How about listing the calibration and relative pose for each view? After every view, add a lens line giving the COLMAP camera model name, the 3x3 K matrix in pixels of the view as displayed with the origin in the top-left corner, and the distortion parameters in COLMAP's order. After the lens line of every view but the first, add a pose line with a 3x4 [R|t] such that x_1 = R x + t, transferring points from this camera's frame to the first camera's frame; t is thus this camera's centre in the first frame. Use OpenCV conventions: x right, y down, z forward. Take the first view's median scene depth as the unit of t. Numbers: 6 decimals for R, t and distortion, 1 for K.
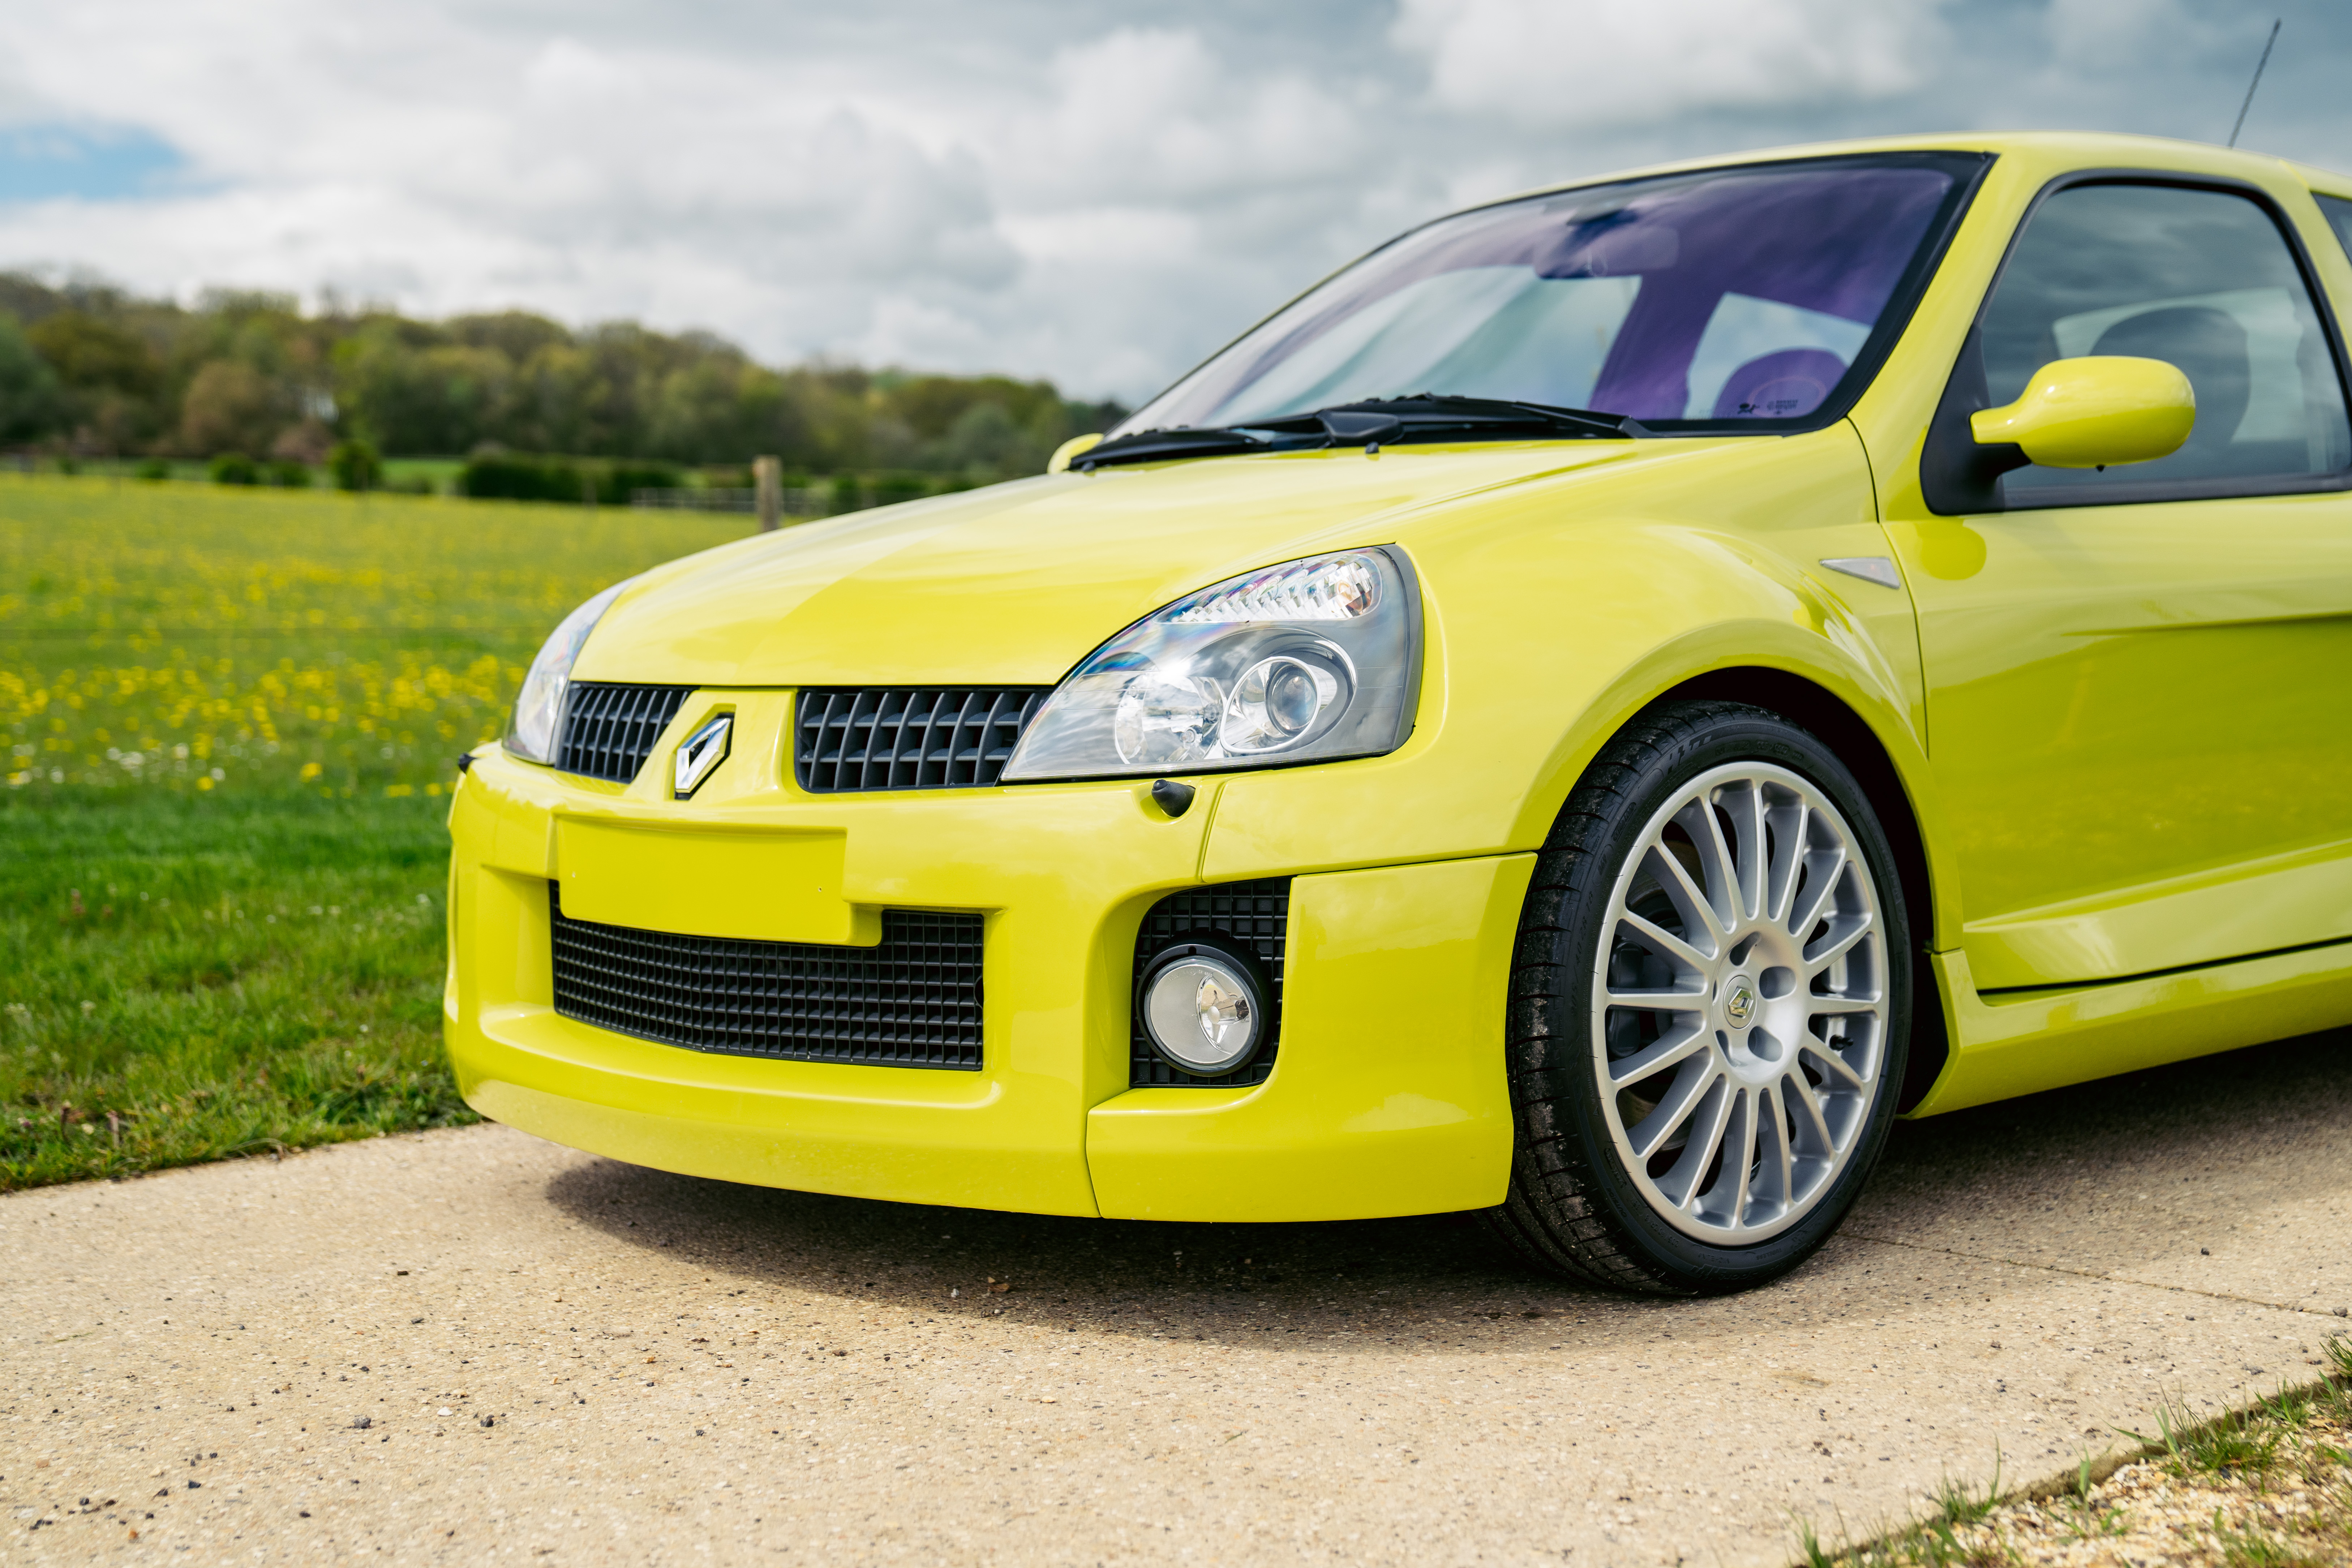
lens RADIAL K [[3454.8, 0, 1196.8], [0, 3454.8, 791.9], [0, 0, 1]] dist [0.087687, 0.000000]
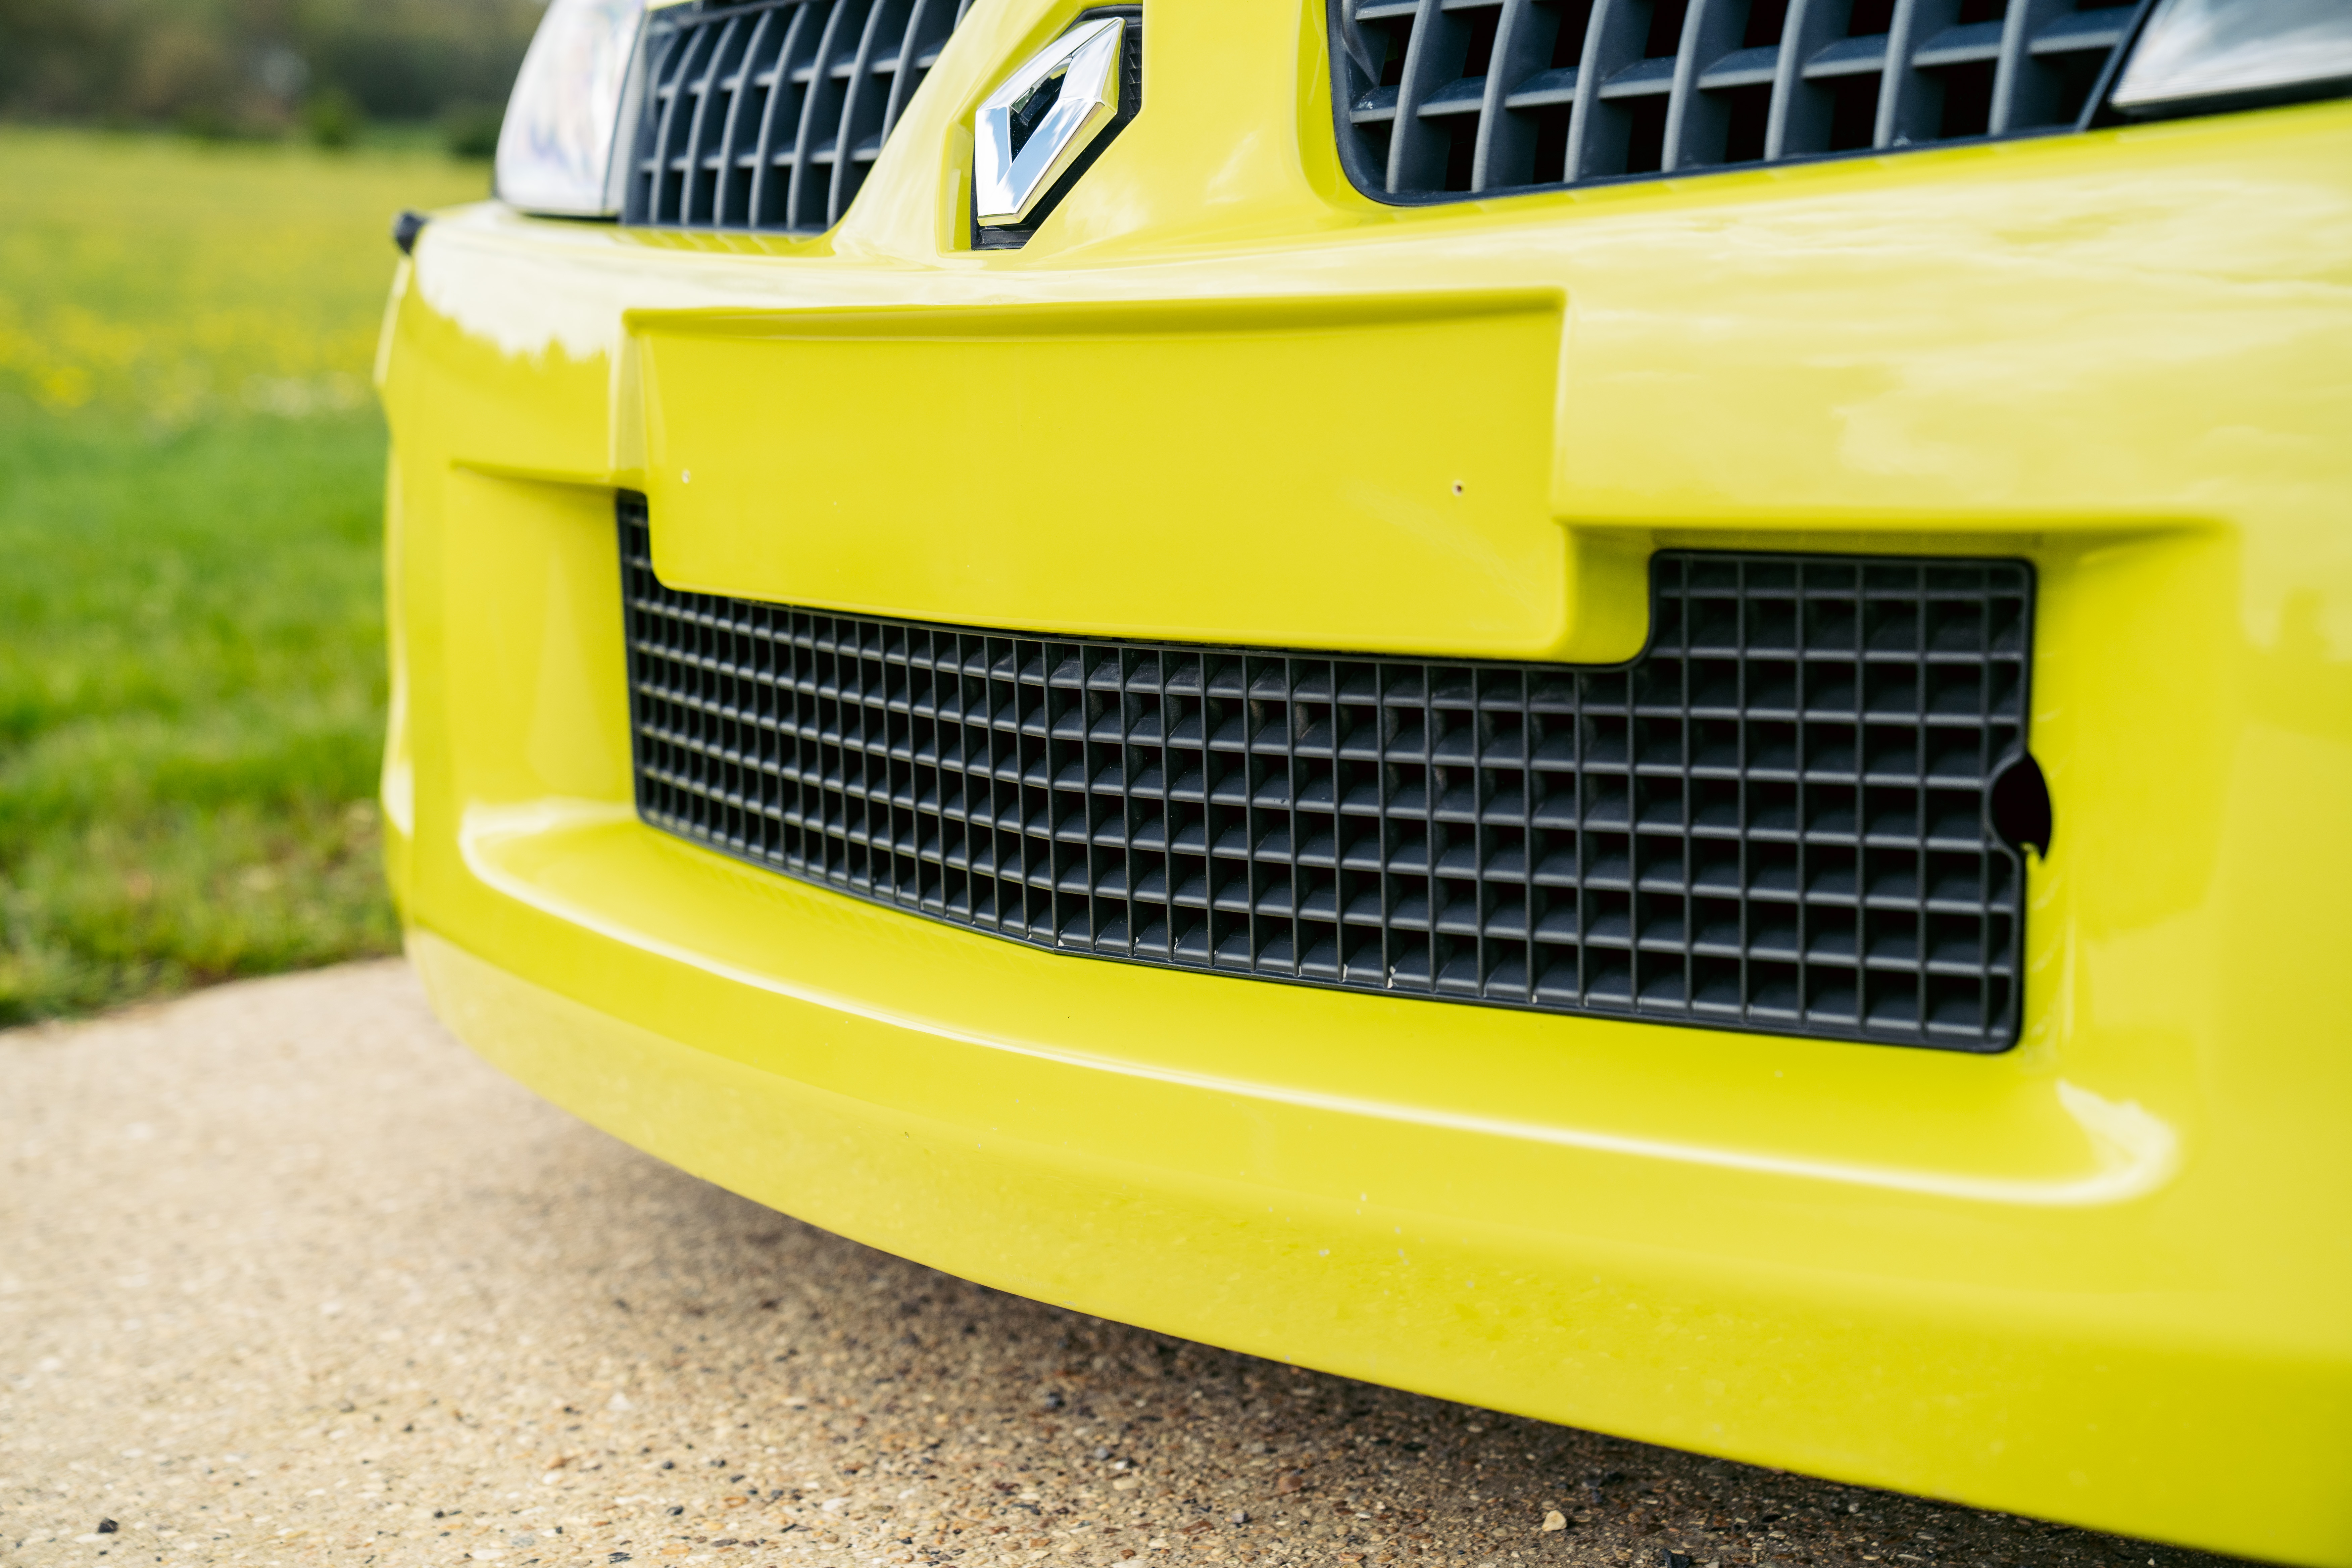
lens RADIAL K [[3707.7, 0, 1166.5], [0, 3707.7, 790.1], [0, 0, 1]] dist [0.320992, 0.000000]
pose [[0.999681, -0.003265, -0.025059, -0.125089], [0.005307, 0.996632, 0.081828, 0.026847], [0.024707, -0.081935, 0.996331, 0.630149]]
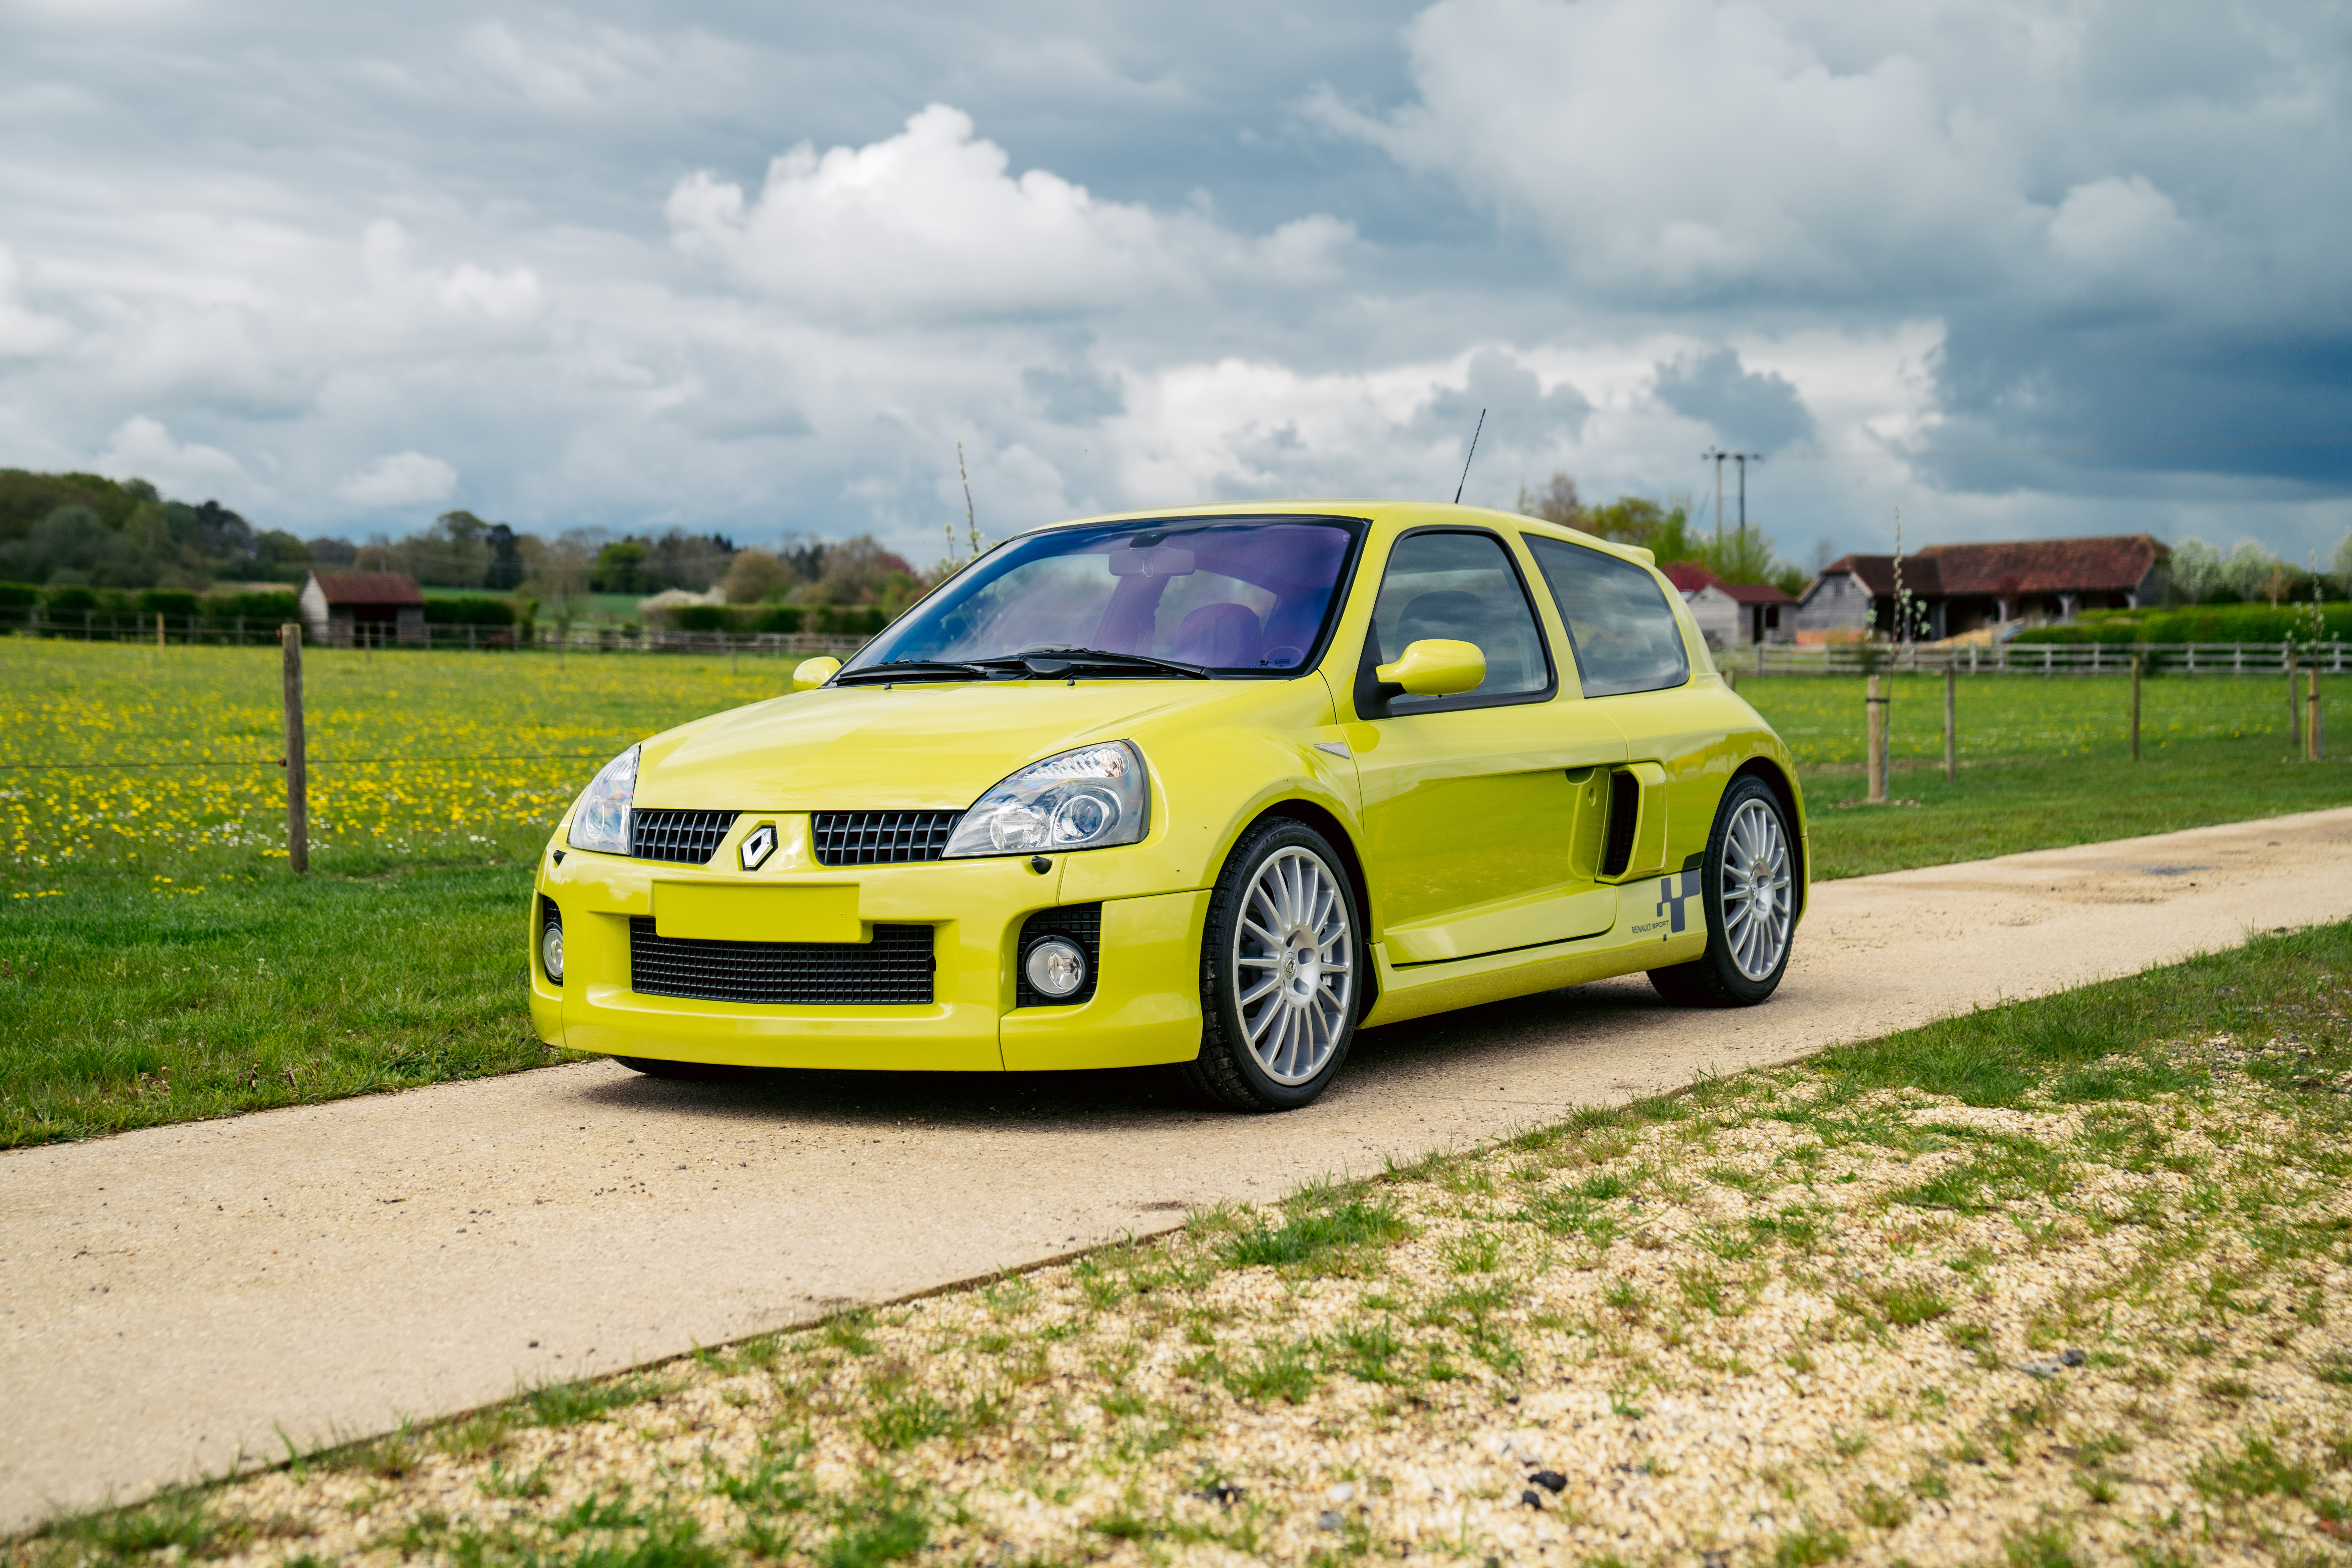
lens RADIAL K [[3438.9, 0, 1169.2], [0, 3438.9, 776.6], [0, 0, 1]] dist [0.360910, 0.000000]
pose [[0.972672, -0.001692, 0.232179, -0.375033], [0.009877, 0.999370, -0.034095, 0.018002], [-0.231975, 0.035456, 0.972075, -0.935824]]
